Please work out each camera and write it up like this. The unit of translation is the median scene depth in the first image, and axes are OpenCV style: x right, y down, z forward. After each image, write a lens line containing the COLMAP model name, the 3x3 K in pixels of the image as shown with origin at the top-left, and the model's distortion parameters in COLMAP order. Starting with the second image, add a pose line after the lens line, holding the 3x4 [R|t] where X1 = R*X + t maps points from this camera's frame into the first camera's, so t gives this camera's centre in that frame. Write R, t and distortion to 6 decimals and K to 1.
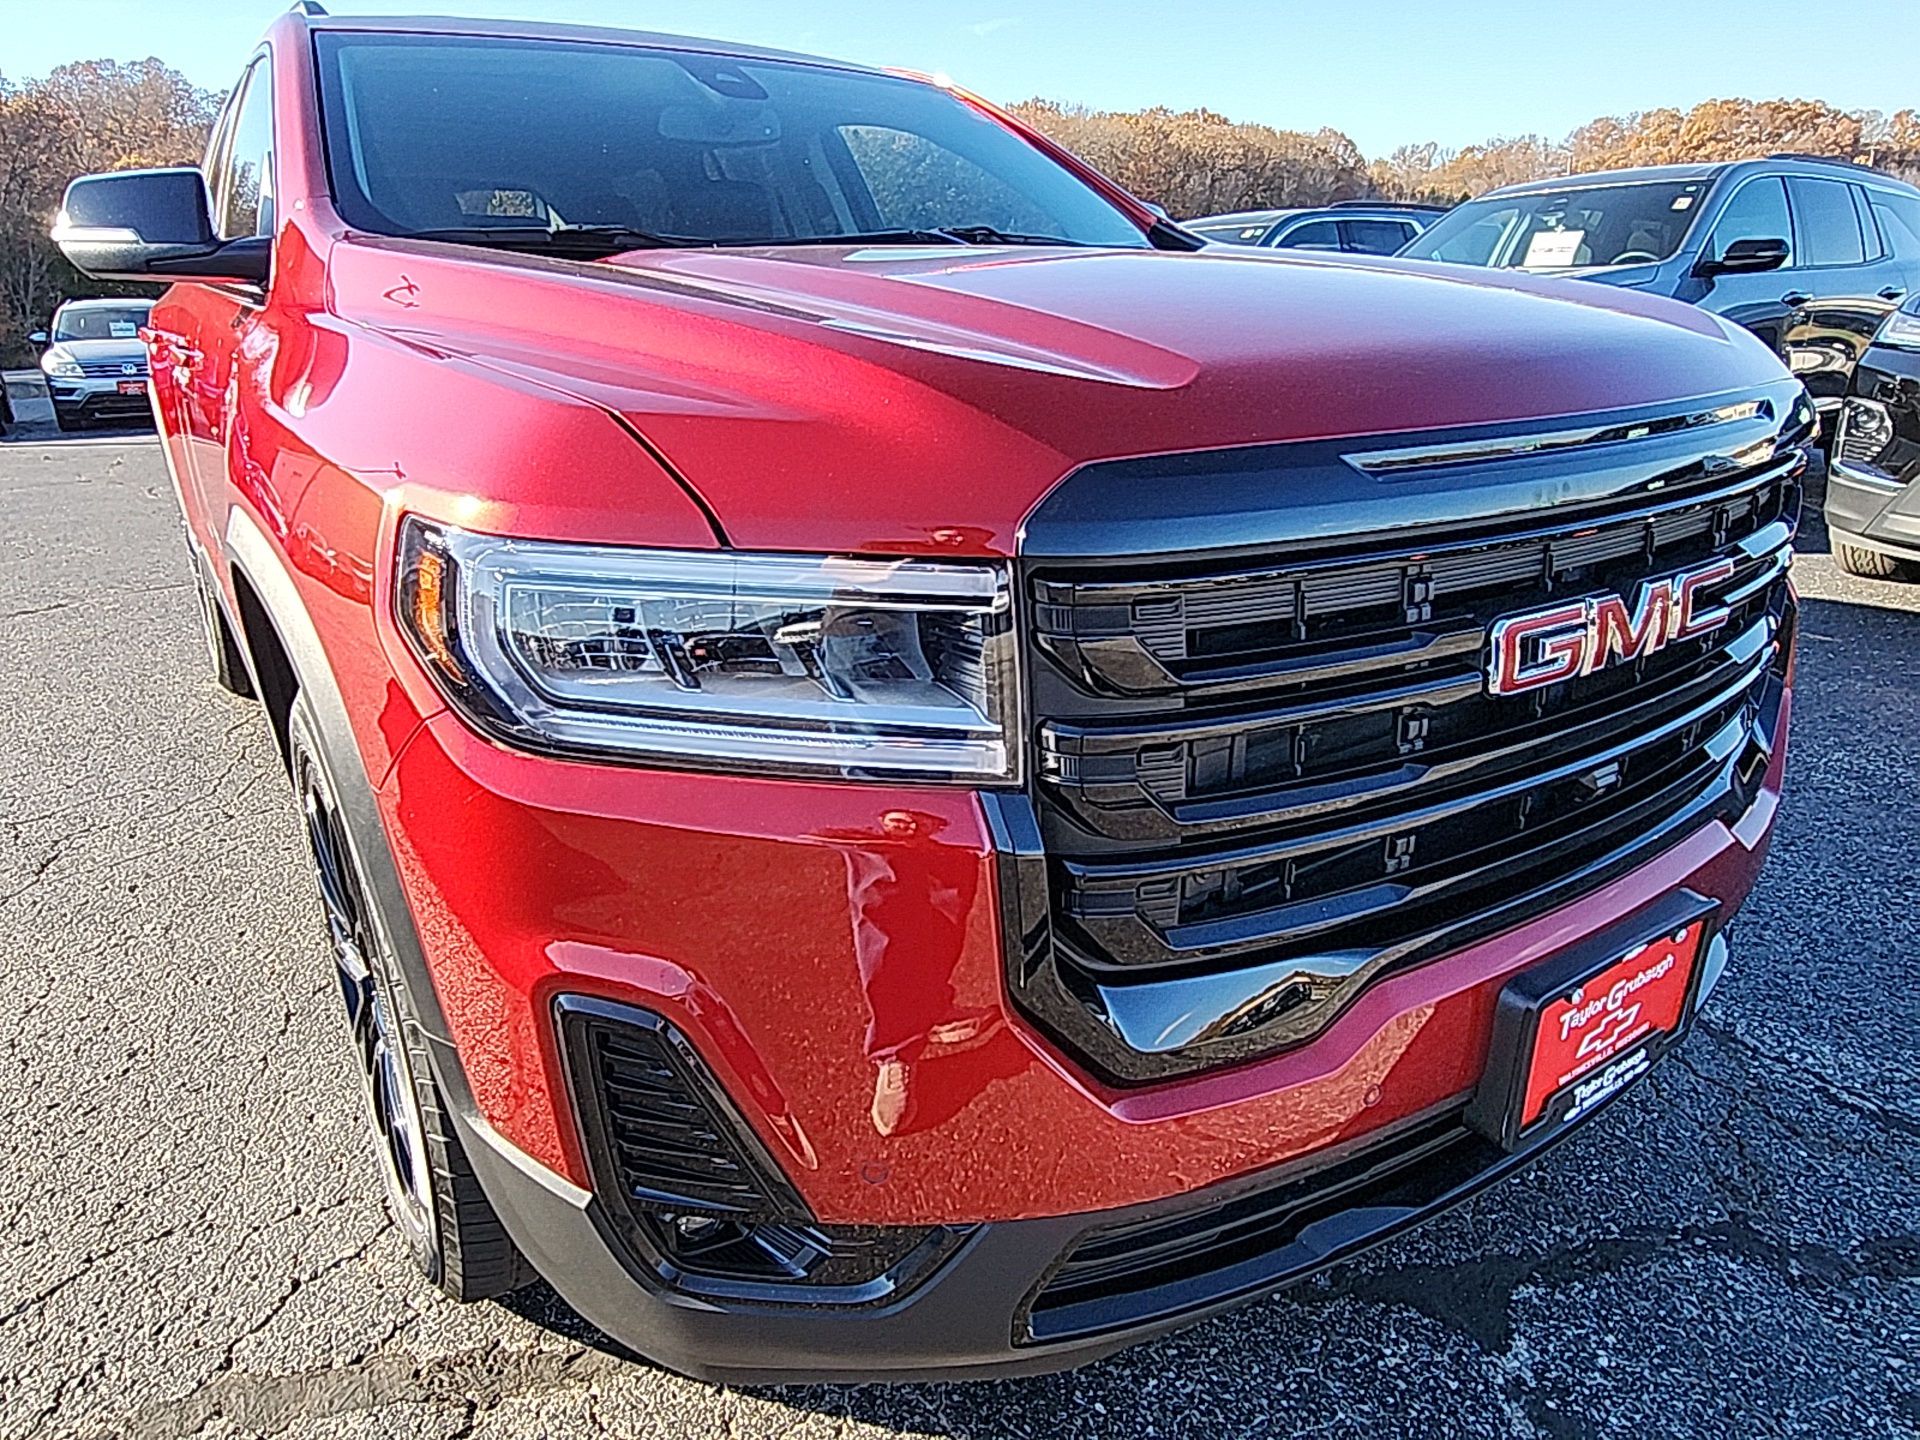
lens RADIAL K [[1178.0, 0, 965.3], [0, 1178.0, 716.3], [0, 0, 1]] dist [-0.000418, 0.001430]
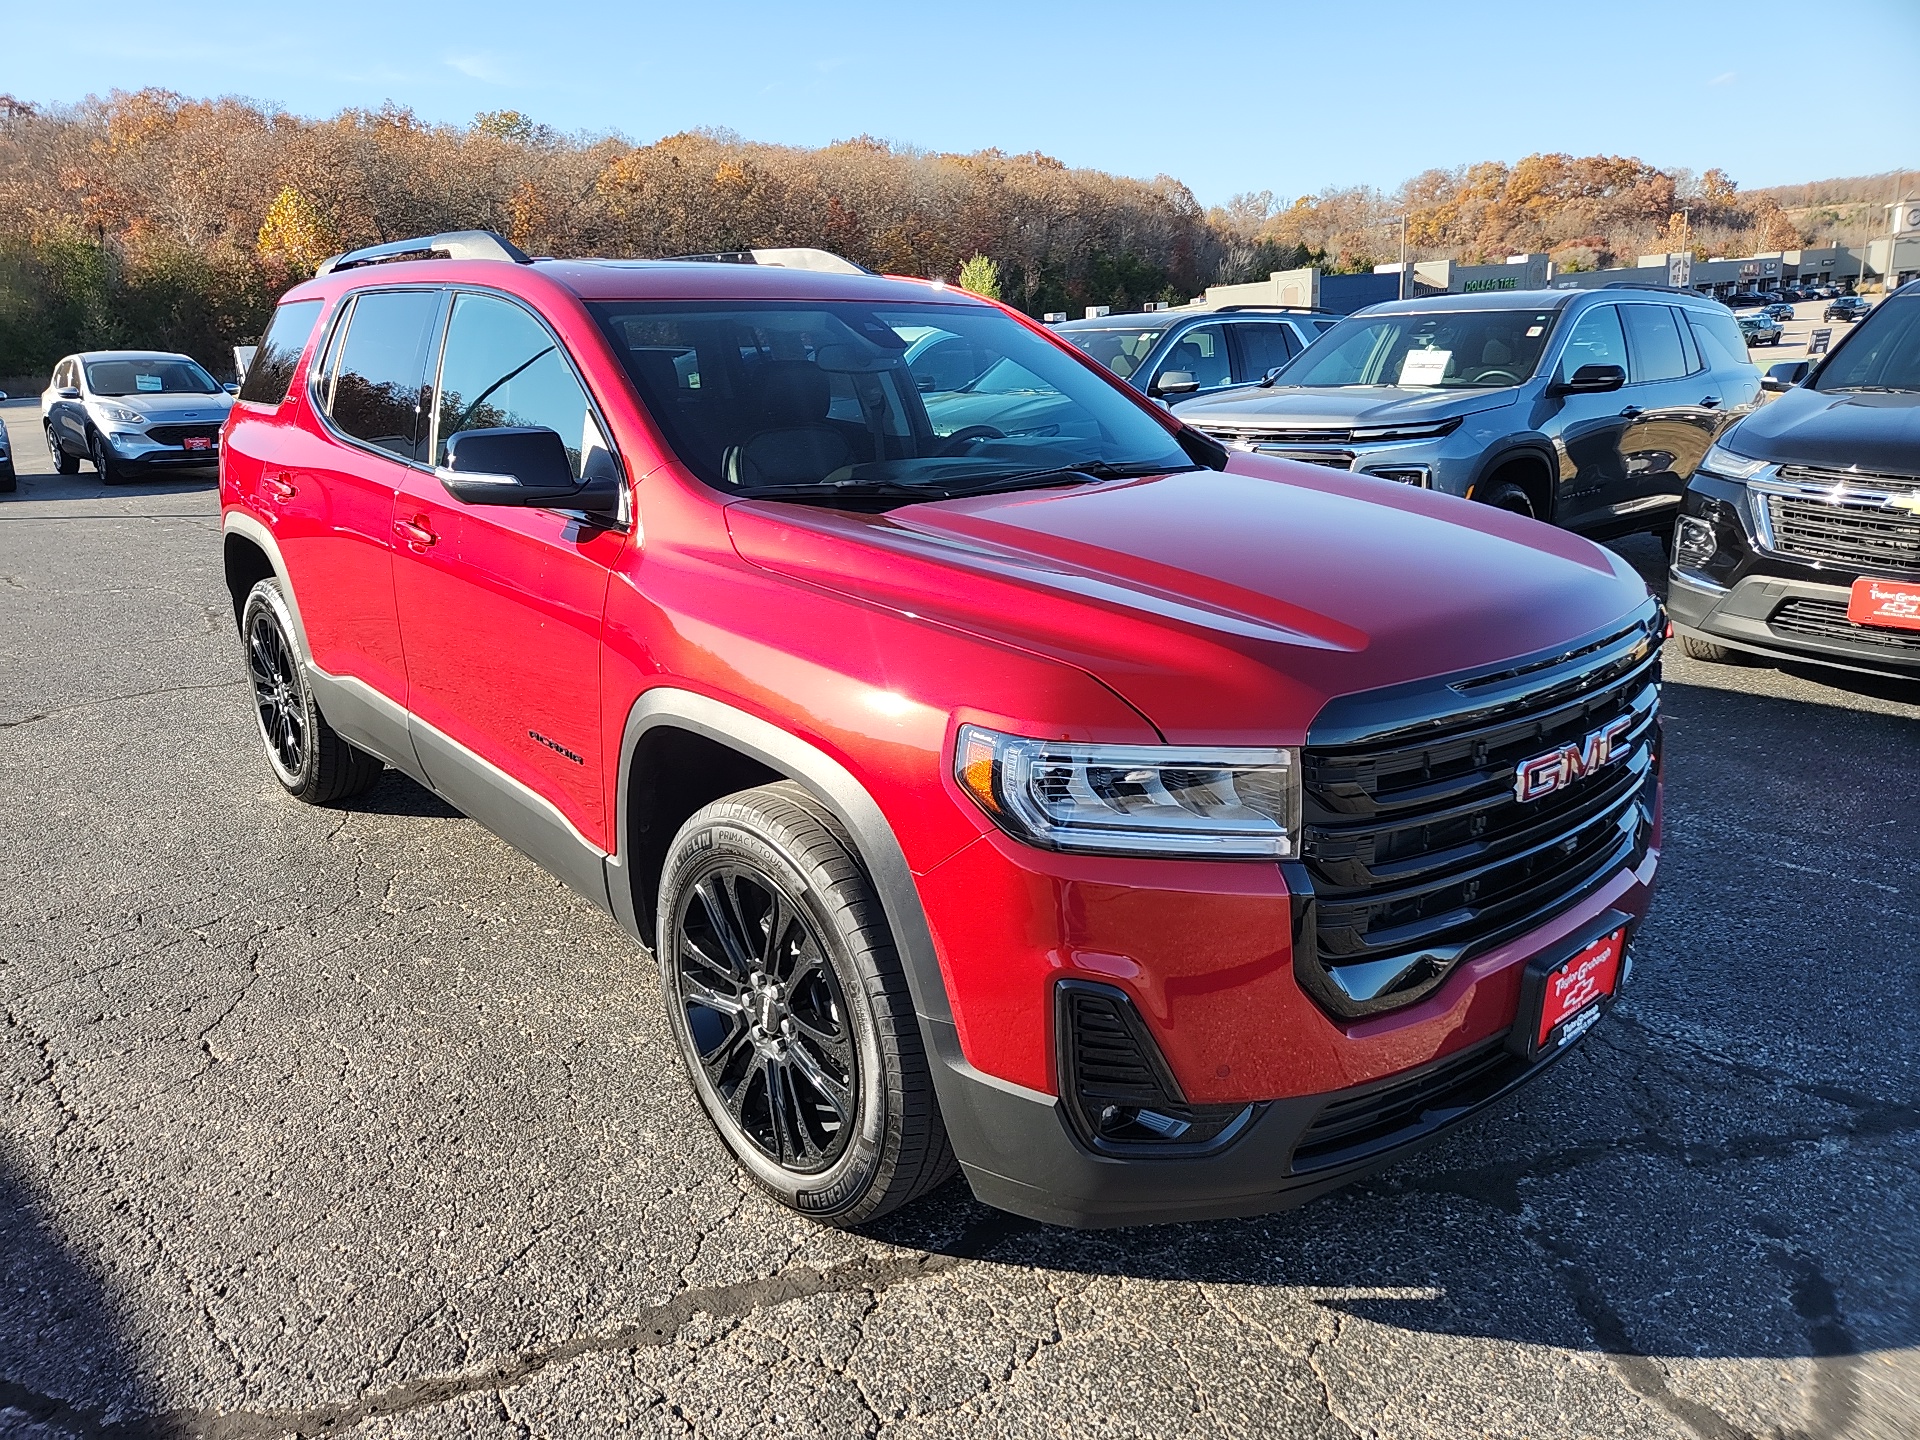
lens RADIAL K [[1264.5, 0, 952.1], [0, 1264.5, 721.2], [0, 0, 1]] dist [0.054025, -0.042064]
pose [[0.992672, -0.021378, 0.118933, -0.564956], [0.027613, 0.998316, -0.051023, -0.057359], [-0.117642, 0.053934, 0.991590, -0.751297]]
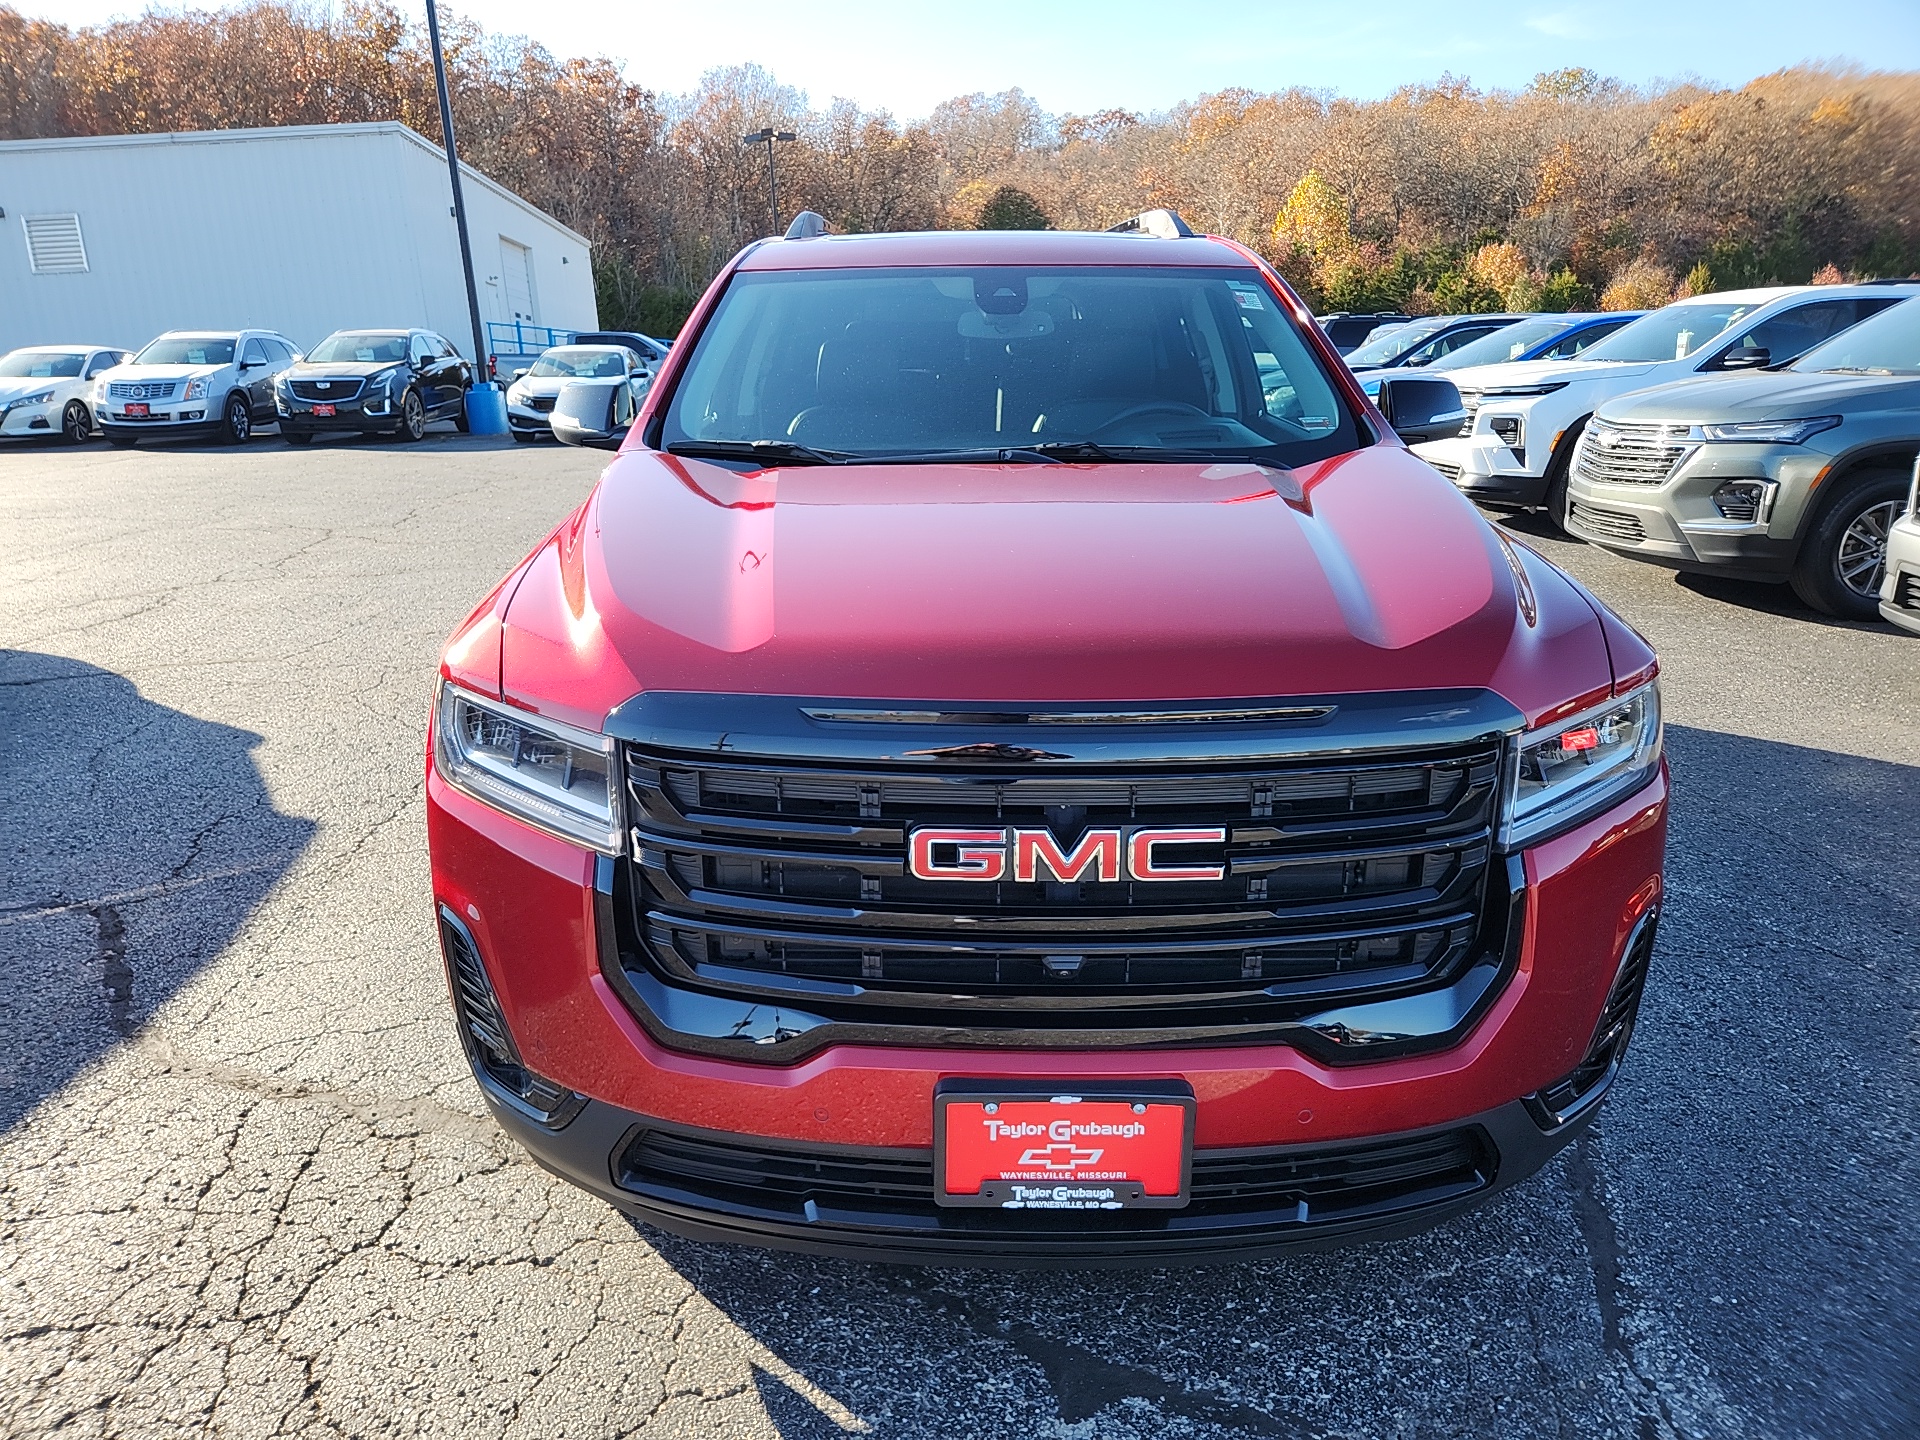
lens RADIAL K [[1293.3, 0, 954.6], [0, 1293.3, 717.4], [0, 0, 1]] dist [0.048650, -0.049462]
pose [[0.830167, 0.175552, -0.529154, 1.114329], [-0.195129, 0.980590, 0.019192, -0.215893], [0.522252, 0.087321, 0.848309, -0.330976]]
